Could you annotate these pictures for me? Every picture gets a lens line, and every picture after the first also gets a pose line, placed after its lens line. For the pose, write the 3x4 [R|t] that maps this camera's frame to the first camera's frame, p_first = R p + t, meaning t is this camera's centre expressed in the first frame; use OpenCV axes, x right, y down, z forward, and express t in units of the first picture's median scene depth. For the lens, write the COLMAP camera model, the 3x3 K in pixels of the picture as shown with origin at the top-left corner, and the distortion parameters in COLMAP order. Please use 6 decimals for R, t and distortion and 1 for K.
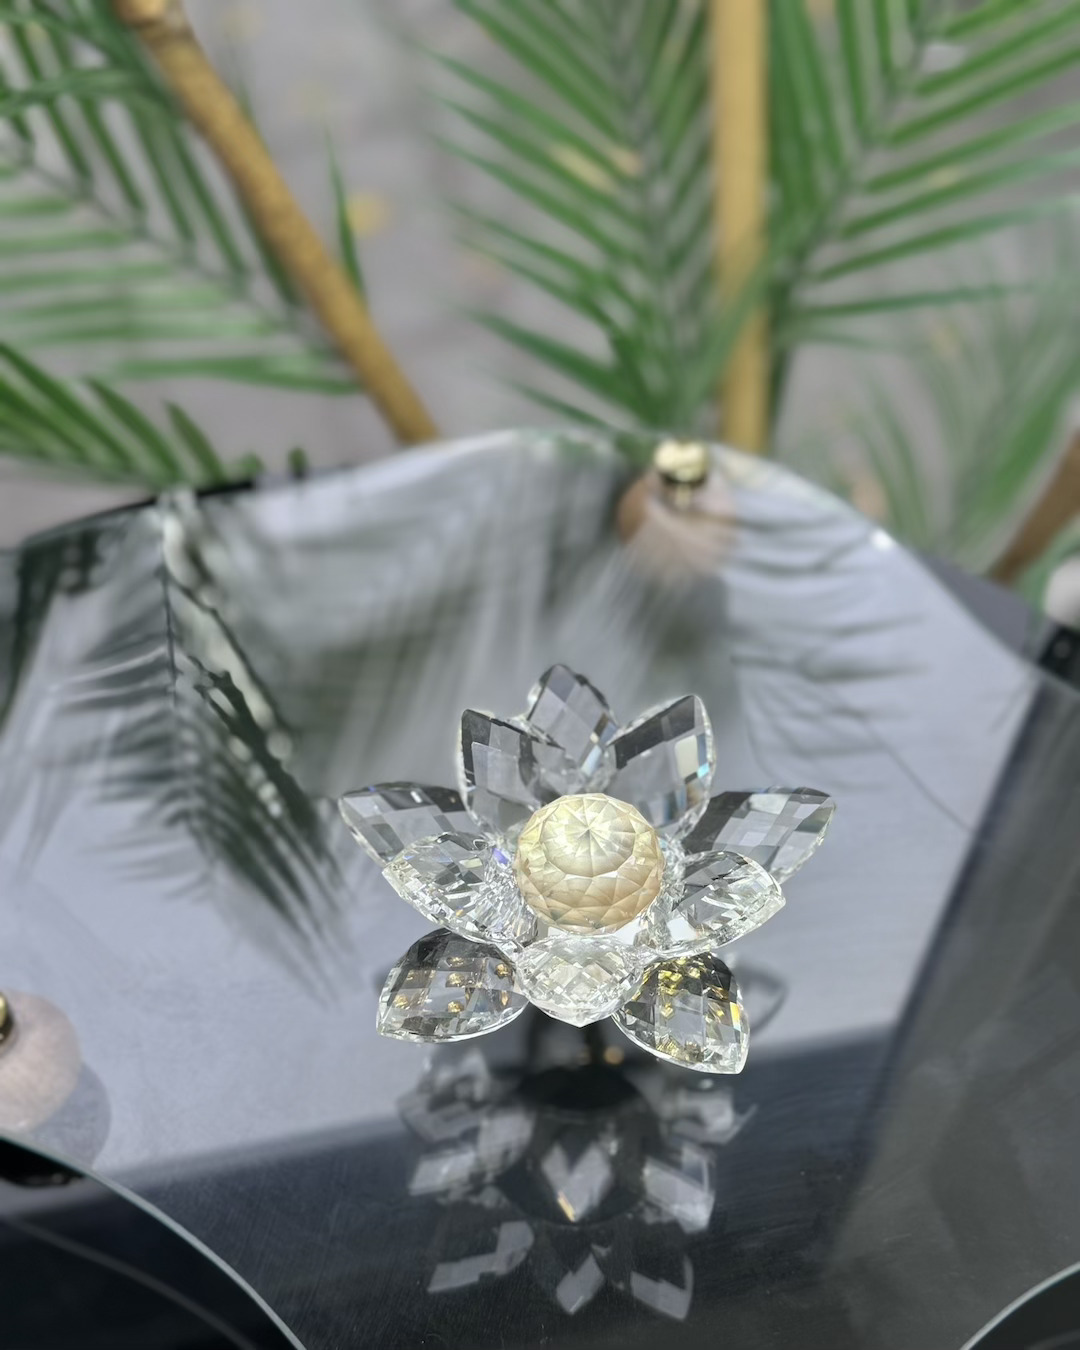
lens RADIAL K [[1814.0, 0, 546.9], [0, 1814.0, 687.9], [0, 0, 1]] dist [0.097597, 0.000000]
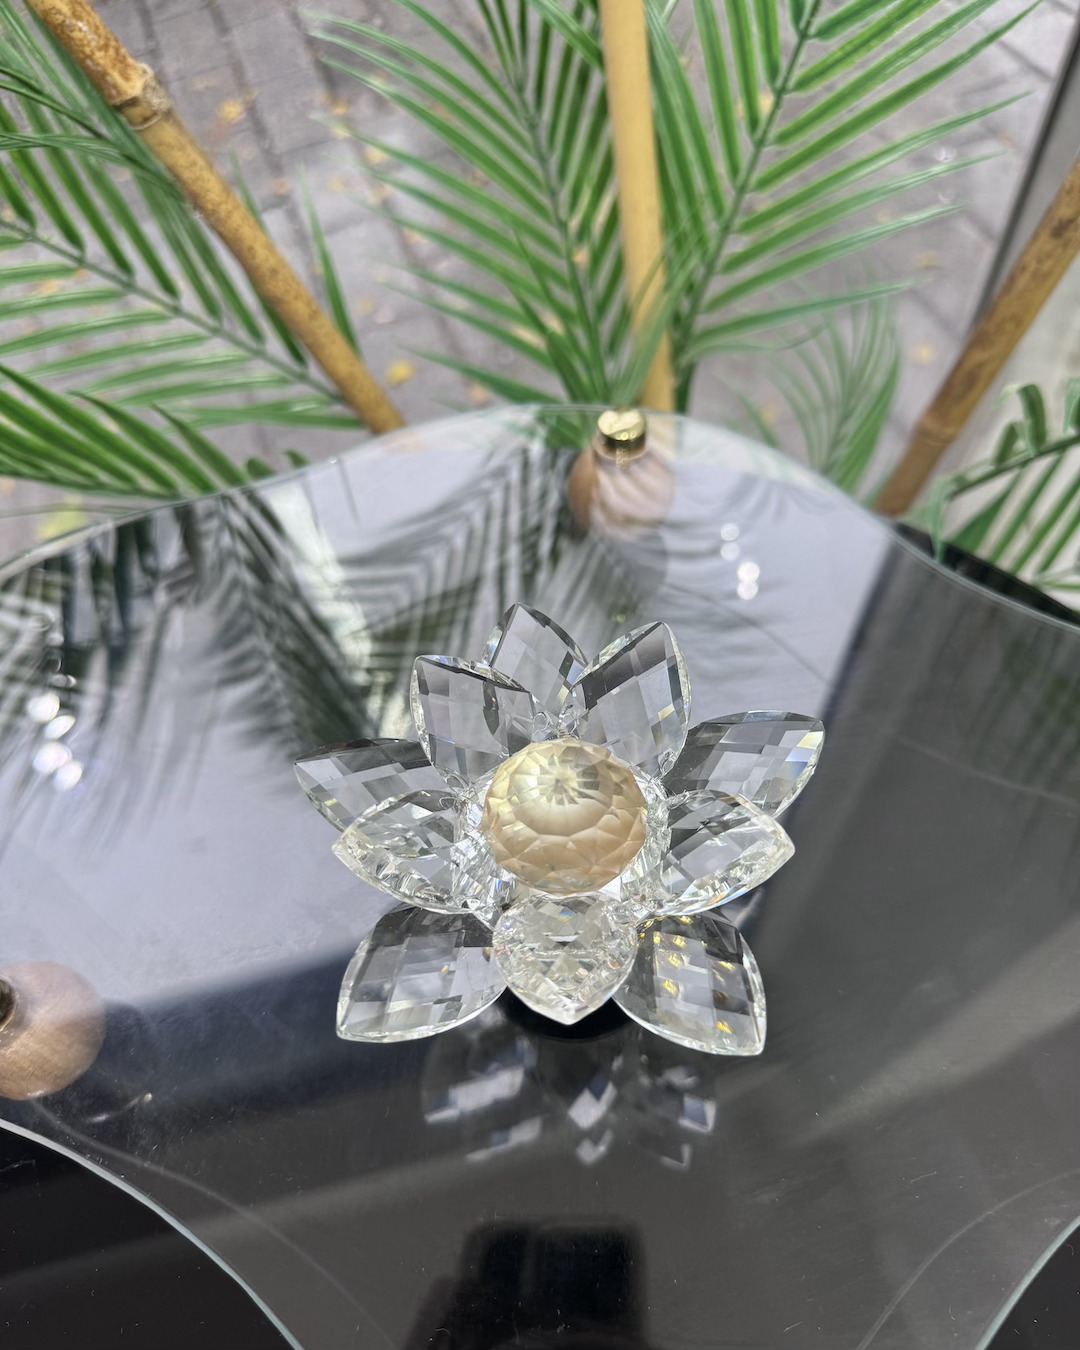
lens RADIAL K [[991.3, 0, 548.4], [0, 991.3, 670.3], [0, 0, 1]] dist [0.005048, -0.011110]
pose [[0.996279, -0.086165, 0.001909, 0.017948], [0.086114, 0.996110, 0.018679, 0.012101], [-0.003511, -0.018445, 0.999824, 0.447773]]
